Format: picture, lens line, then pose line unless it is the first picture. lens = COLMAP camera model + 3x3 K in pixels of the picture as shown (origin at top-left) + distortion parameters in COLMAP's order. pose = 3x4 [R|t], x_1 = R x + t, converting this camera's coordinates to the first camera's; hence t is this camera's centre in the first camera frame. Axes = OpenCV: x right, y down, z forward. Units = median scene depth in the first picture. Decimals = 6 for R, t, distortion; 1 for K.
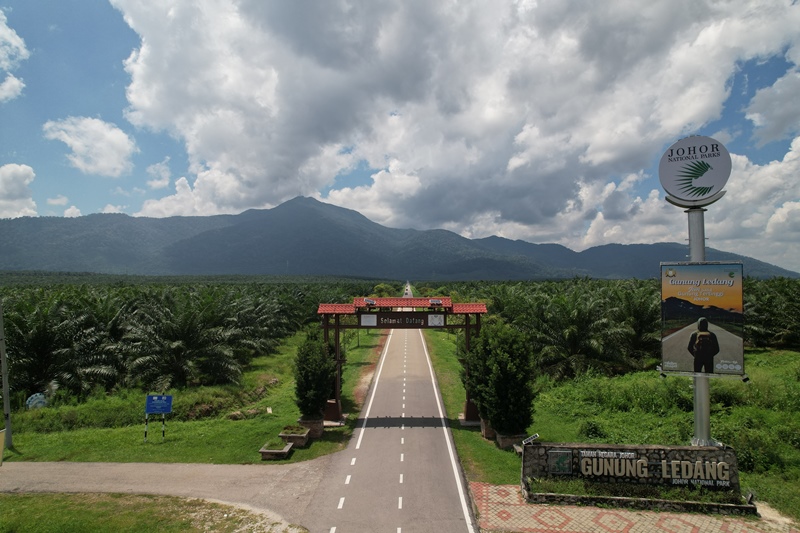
lens RADIAL K [[519.8, 0, 400.0], [0, 519.8, 266.5], [0, 0, 1]] dist [-0.084501, 0.084451]
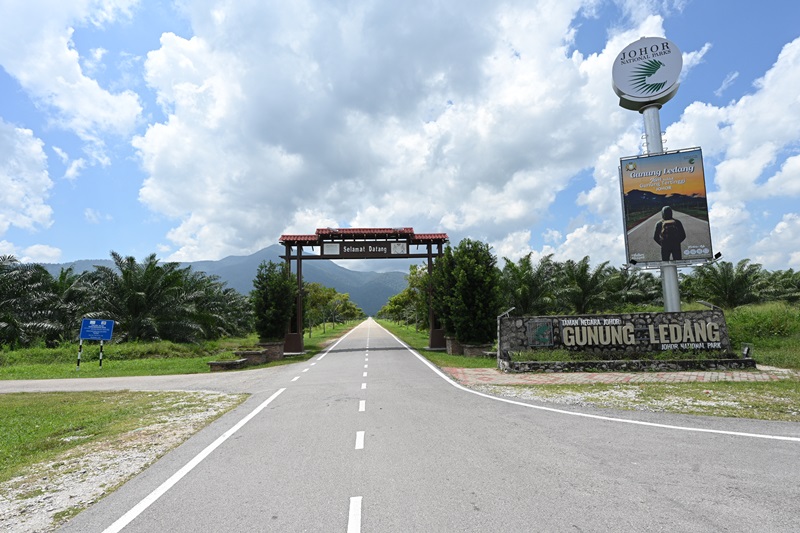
lens RADIAL K [[440.1, 0, 401.8], [0, 440.1, 264.2], [0, 0, 1]] dist [-0.000486, -0.000154]
pose [[0.996018, -0.010660, 0.088516, -0.001130], [0.018994, 0.995405, -0.093852, 0.333572], [-0.087109, 0.095160, 0.991643, 0.234004]]
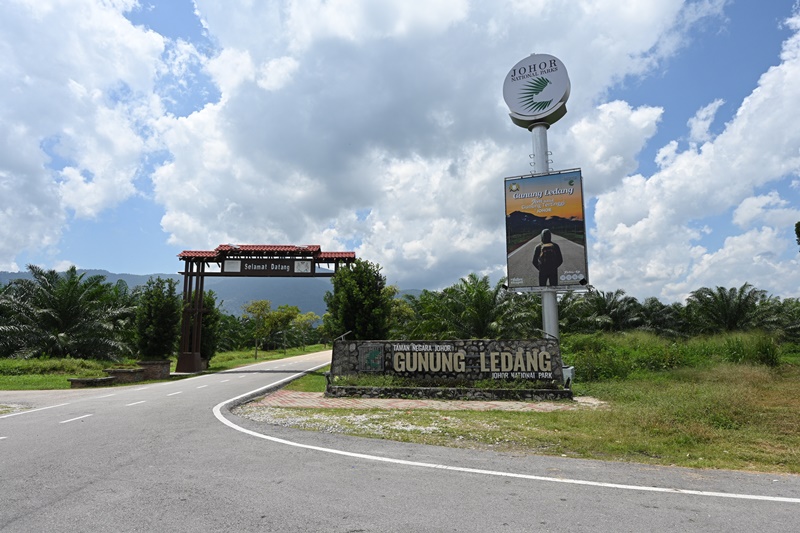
lens RADIAL K [[489.6, 0, 400.0], [0, 489.6, 264.1], [0, 0, 1]] dist [0.001062, 0.001075]
pose [[0.998999, 0.011320, 0.043274, 0.329796], [-0.005678, 0.991715, -0.128334, 0.334054], [-0.044368, 0.127960, 0.990786, 0.128086]]
